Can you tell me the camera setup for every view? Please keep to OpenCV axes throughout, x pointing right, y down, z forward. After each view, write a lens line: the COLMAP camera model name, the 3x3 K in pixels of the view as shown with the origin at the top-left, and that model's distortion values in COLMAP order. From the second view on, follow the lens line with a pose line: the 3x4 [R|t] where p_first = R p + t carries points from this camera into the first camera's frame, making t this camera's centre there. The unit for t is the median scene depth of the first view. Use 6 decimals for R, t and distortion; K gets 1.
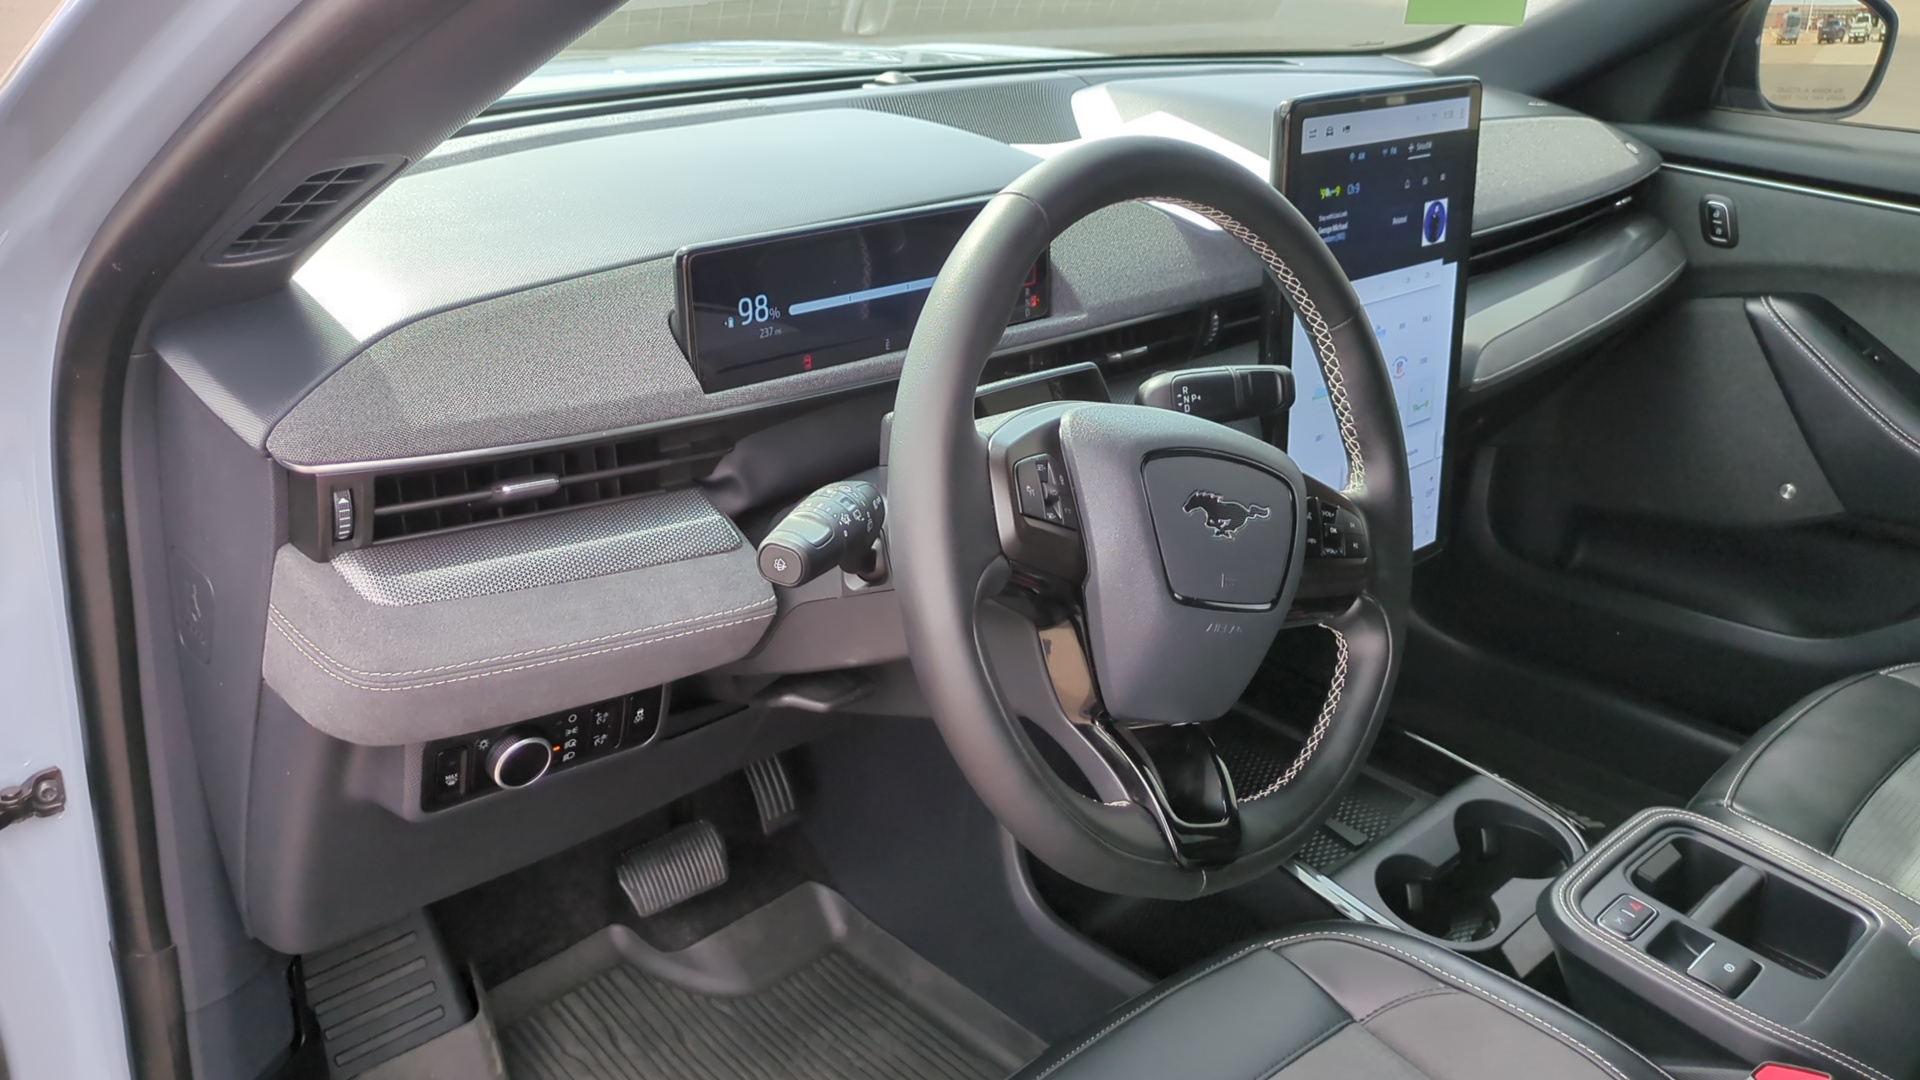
lens RADIAL K [[1677.6, 0, 960.0], [0, 1677.6, 540.0], [0, 0, 1]] dist [0.067662, -0.124041]
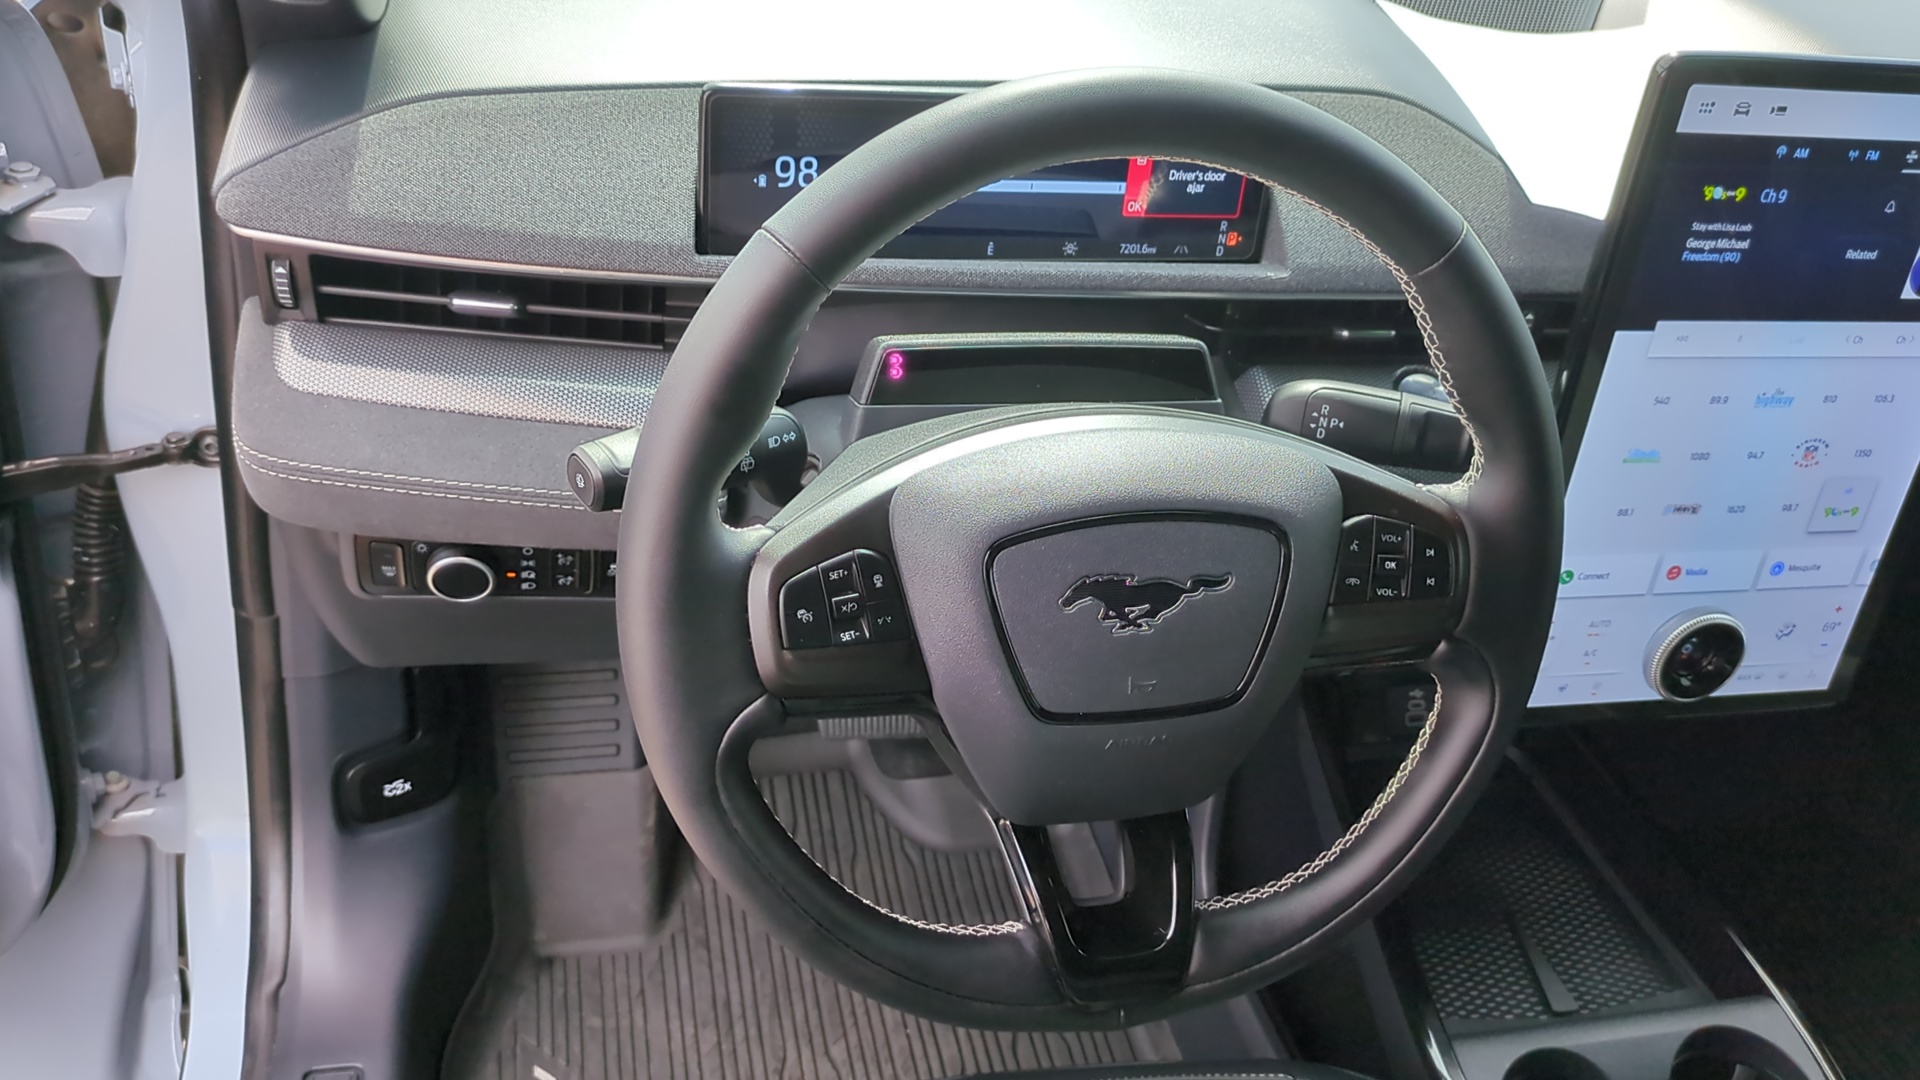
lens RADIAL K [[1677.6, 0, 960.0], [0, 1677.6, 540.0], [0, 0, 1]] dist [0.067662, -0.124041]
pose [[0.847589, 0.336795, -0.410076, 0.323764], [-0.273748, 0.939522, 0.205818, -0.144254], [0.454594, -0.062192, 0.888525, 0.243012]]
